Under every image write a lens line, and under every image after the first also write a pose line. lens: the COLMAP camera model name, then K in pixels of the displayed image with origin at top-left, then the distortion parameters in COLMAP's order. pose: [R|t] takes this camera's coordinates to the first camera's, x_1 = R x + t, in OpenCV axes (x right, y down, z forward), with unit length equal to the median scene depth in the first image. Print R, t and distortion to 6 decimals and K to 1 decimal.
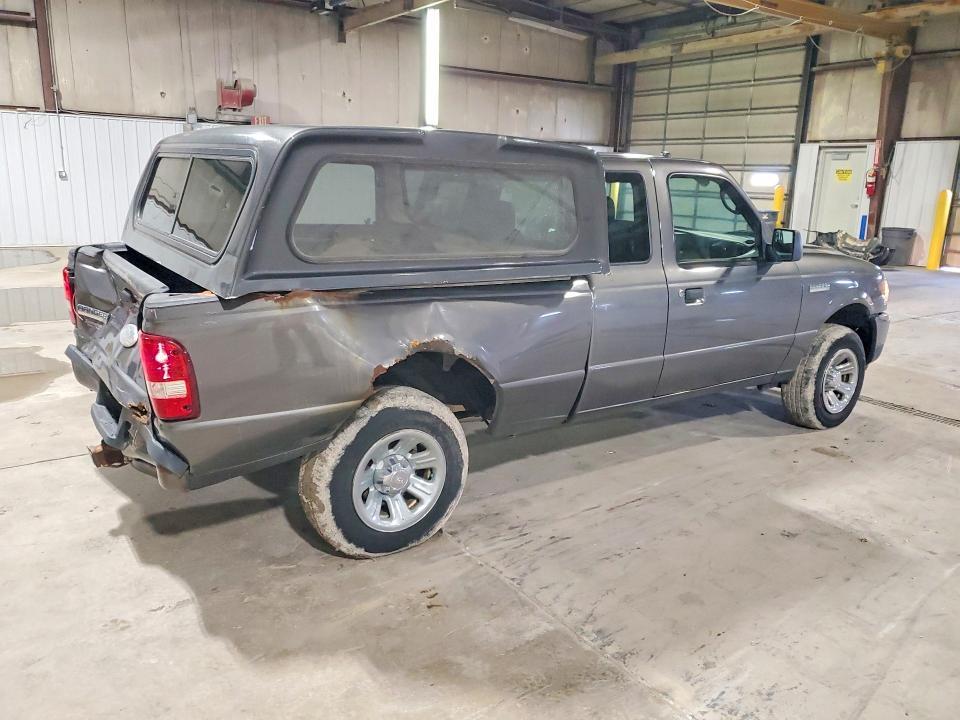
lens RADIAL K [[735.8, 0, 474.2], [0, 735.8, 356.1], [0, 0, 1]] dist [0.007262, 0.004911]
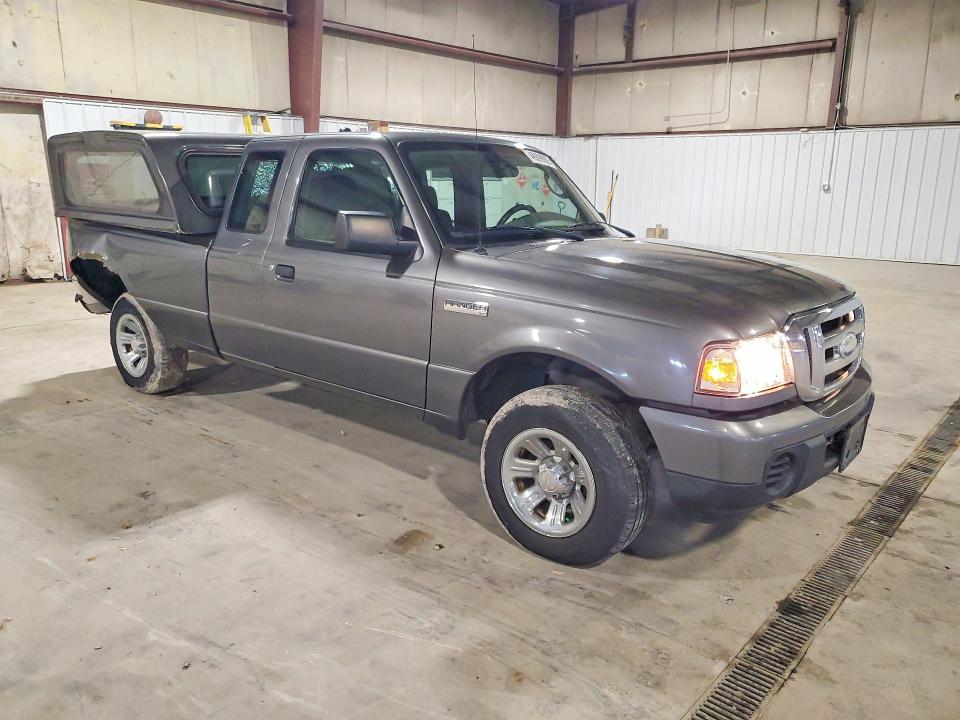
lens RADIAL K [[735.8, 0, 473.9], [0, 735.8, 360.0], [0, 0, 1]] dist [0.007262, 0.004911]
pose [[0.259884, 0.203102, -0.944039, 1.234760], [-0.228817, 0.962740, 0.144135, -0.160376], [0.938138, 0.178554, 0.296674, 0.909325]]
